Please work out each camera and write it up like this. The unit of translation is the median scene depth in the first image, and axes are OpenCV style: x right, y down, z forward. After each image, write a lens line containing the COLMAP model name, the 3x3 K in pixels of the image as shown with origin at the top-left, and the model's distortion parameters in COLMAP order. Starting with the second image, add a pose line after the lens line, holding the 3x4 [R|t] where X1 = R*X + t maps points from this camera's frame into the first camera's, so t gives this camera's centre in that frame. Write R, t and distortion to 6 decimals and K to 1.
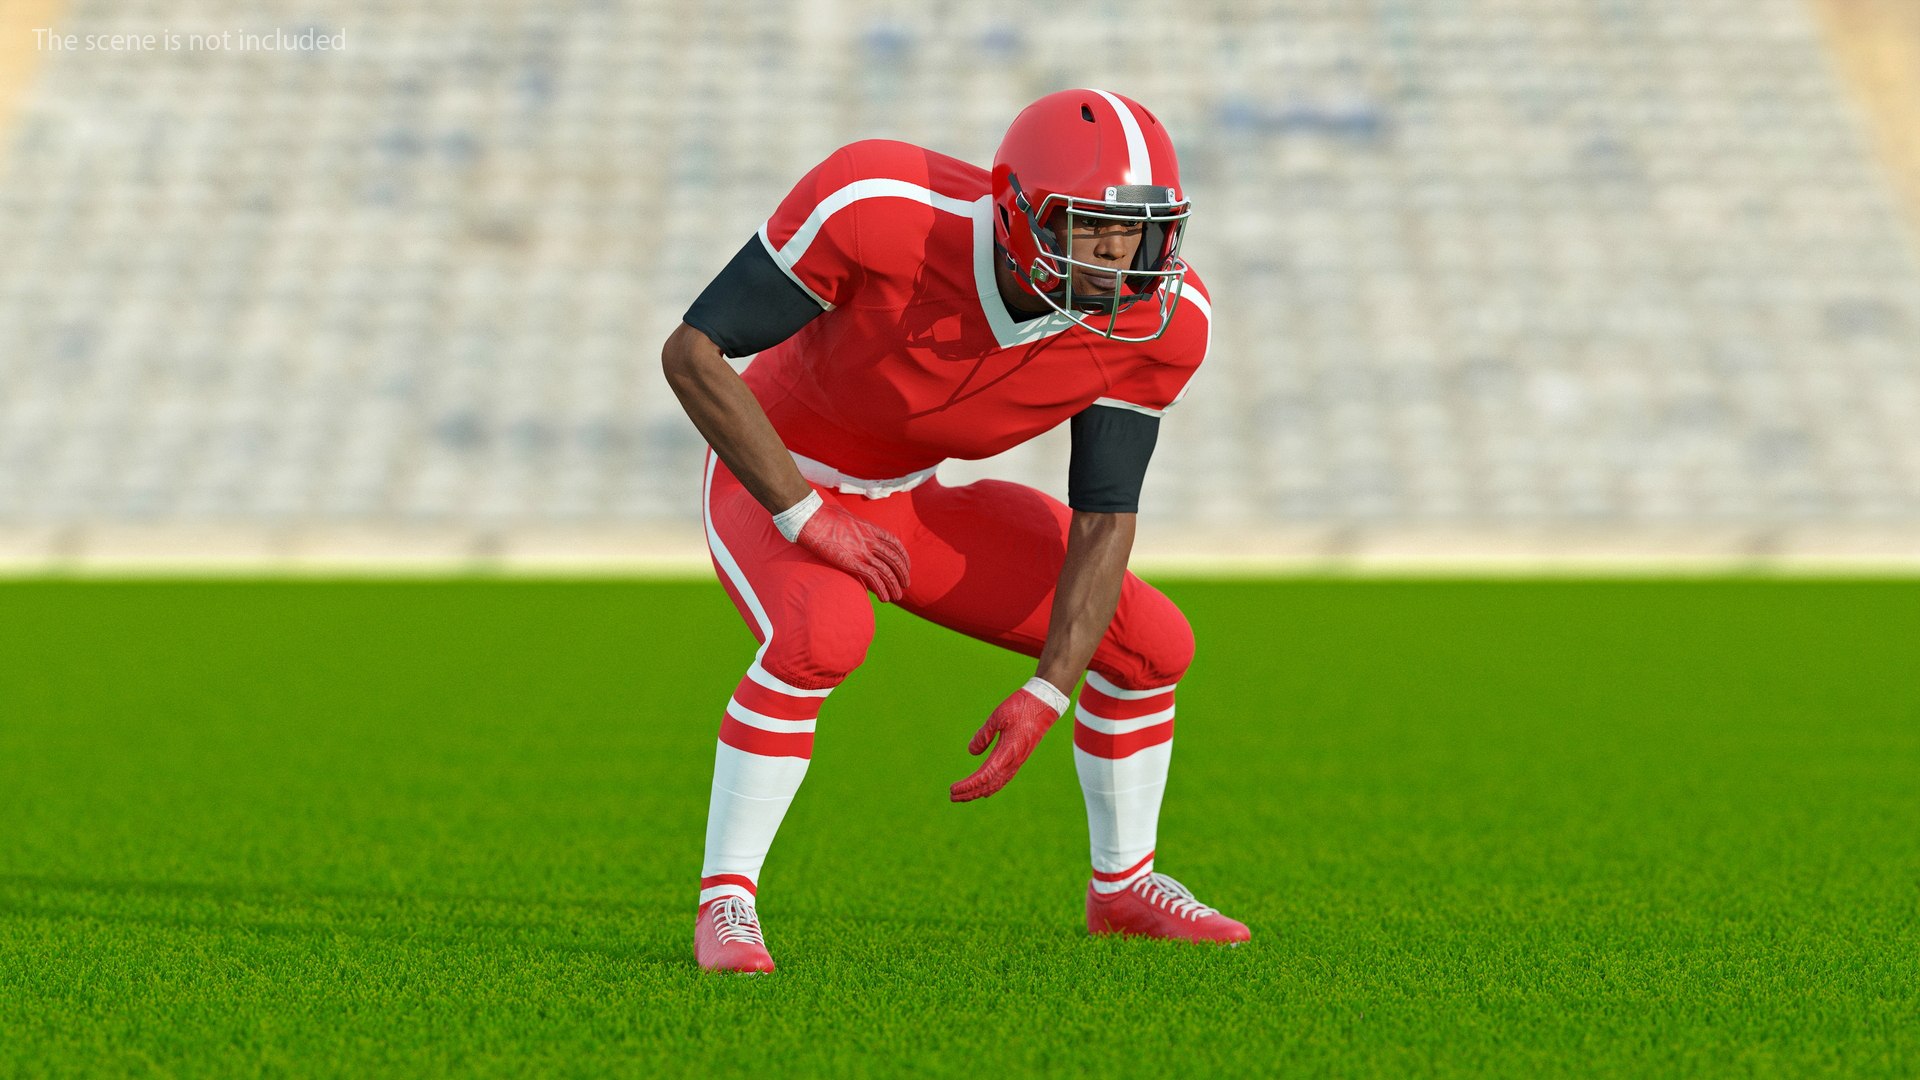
lens RADIAL K [[6825.8, 0, 960.0], [0, 6825.8, 540.0], [0, 0, 1]] dist [-0.165628, -0.460059]
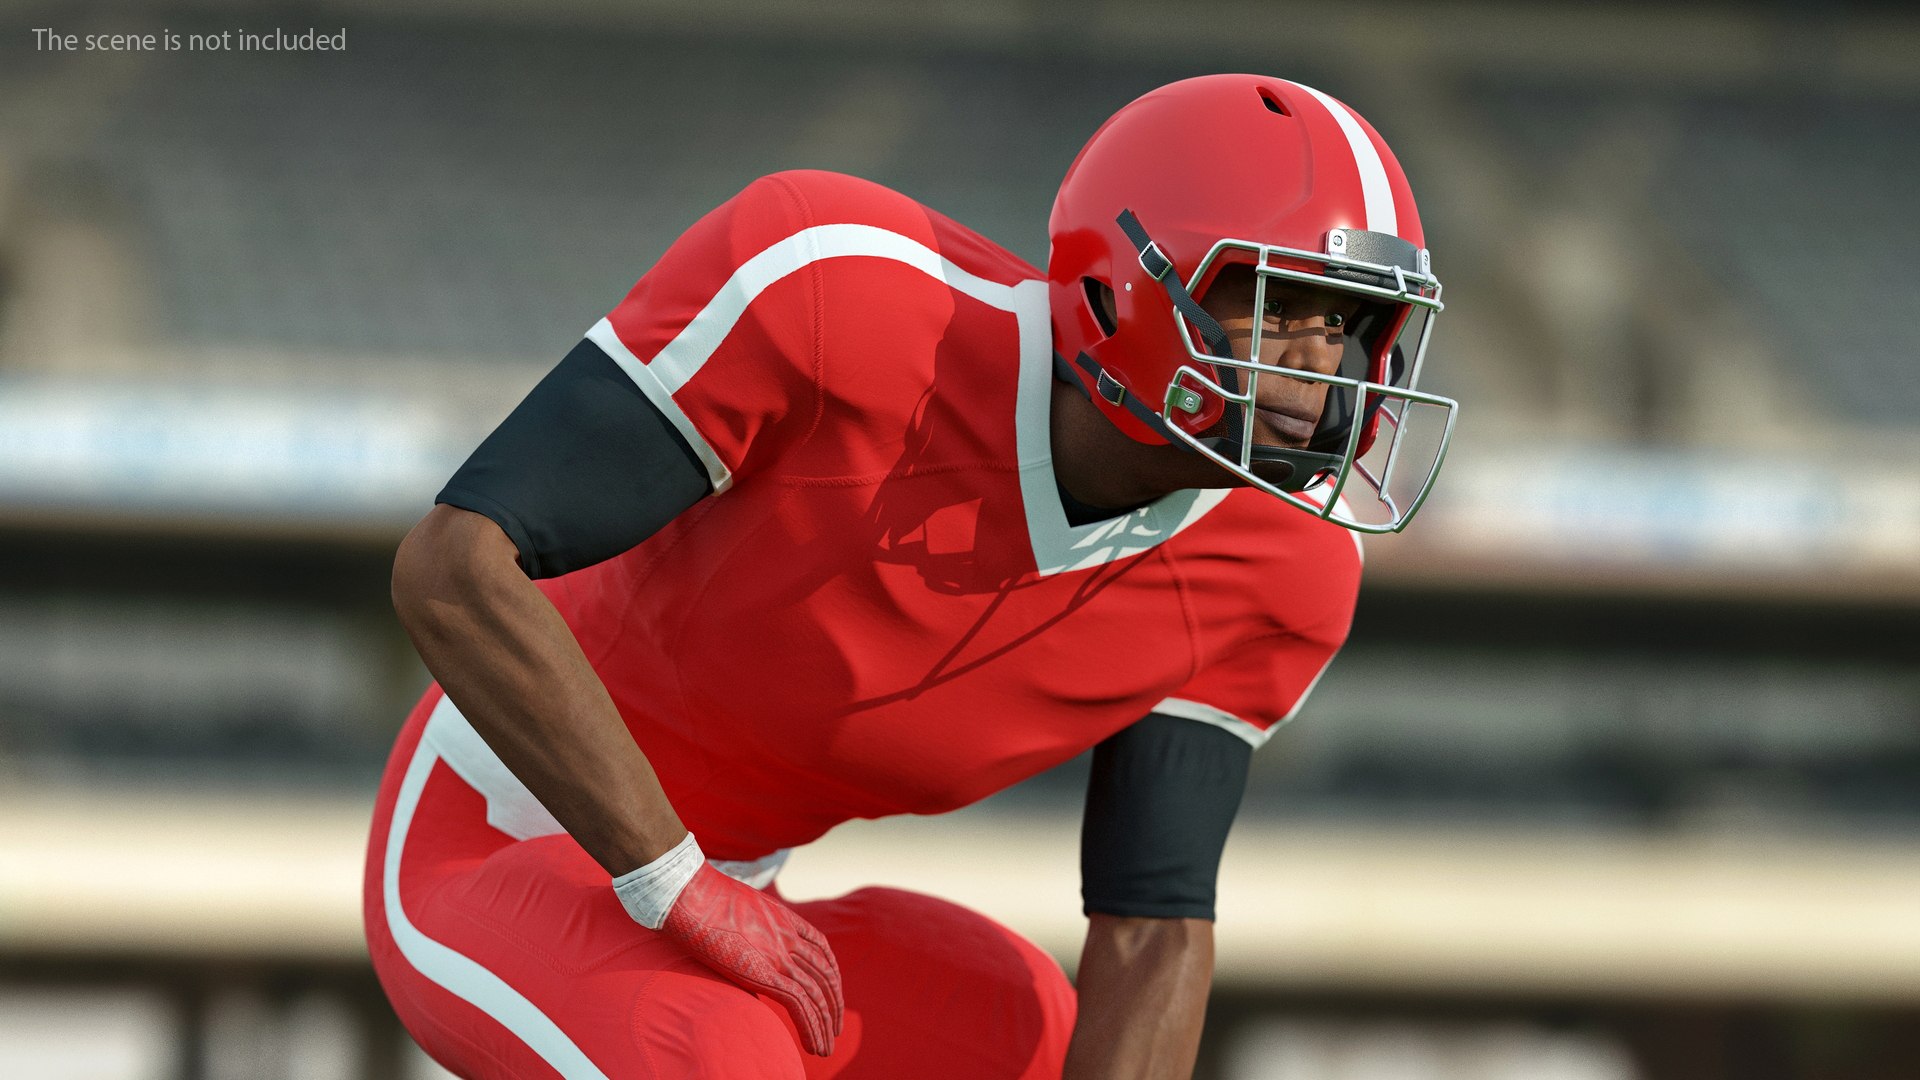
lens RADIAL K [[6825.8, 0, 960.0], [0, 6825.8, 540.0], [0, 0, 1]] dist [-0.165628, -0.460059]
pose [[0.961898, 0.043708, 0.269891, -0.143014], [0.007279, 0.982696, -0.185085, 0.067222], [-0.273311, 0.179998, 0.944935, 0.502014]]
